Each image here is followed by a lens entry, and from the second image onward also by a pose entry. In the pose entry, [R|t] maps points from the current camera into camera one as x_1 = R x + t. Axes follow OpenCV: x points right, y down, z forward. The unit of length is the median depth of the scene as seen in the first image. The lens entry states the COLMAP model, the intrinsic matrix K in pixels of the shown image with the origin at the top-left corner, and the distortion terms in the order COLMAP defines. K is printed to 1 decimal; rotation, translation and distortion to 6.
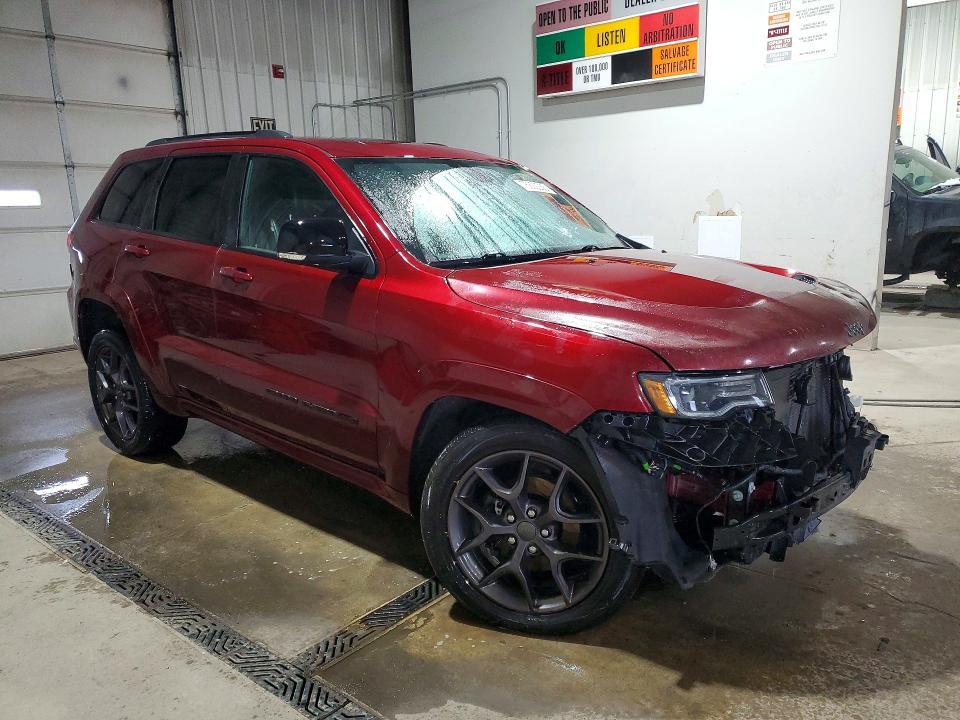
lens RADIAL K [[757.2, 0, 484.9], [0, 757.2, 359.0], [0, 0, 1]] dist [0.034066, -0.012789]
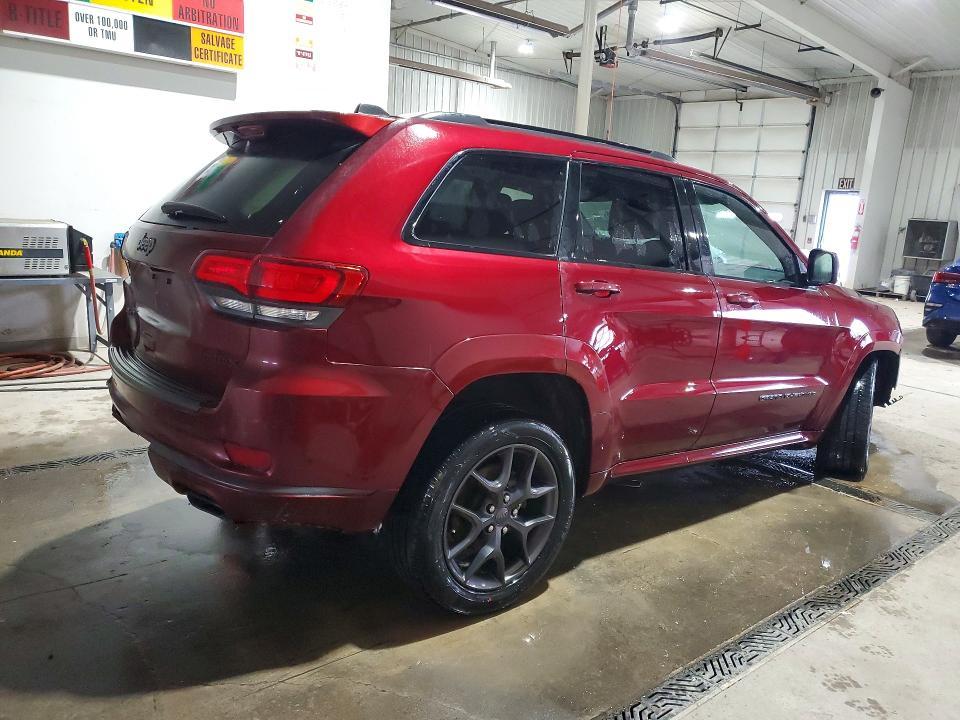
lens RADIAL K [[741.4, 0, 462.7], [0, 741.4, 388.3], [0, 0, 1]] dist [-0.079830, 0.093739]
pose [[0.172334, -0.203034, 0.963887, -0.672475], [0.128890, 0.974762, 0.182280, -0.111078], [-0.976570, 0.092823, 0.194154, 0.583110]]
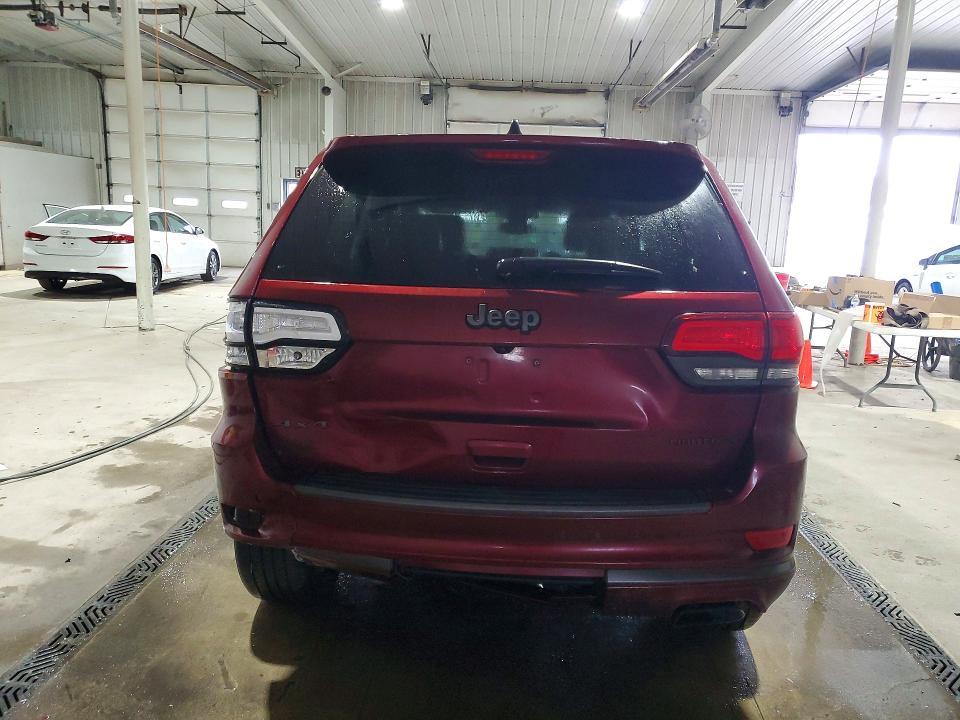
lens RADIAL K [[757.2, 0, 484.9], [0, 757.2, 359.0], [0, 0, 1]] dist [0.034066, -0.012789]
pose [[-0.622633, -0.135893, 0.770624, -0.538922], [0.133100, 0.952063, 0.275428, -0.195544], [-0.771111, 0.274061, -0.574698, 0.973950]]
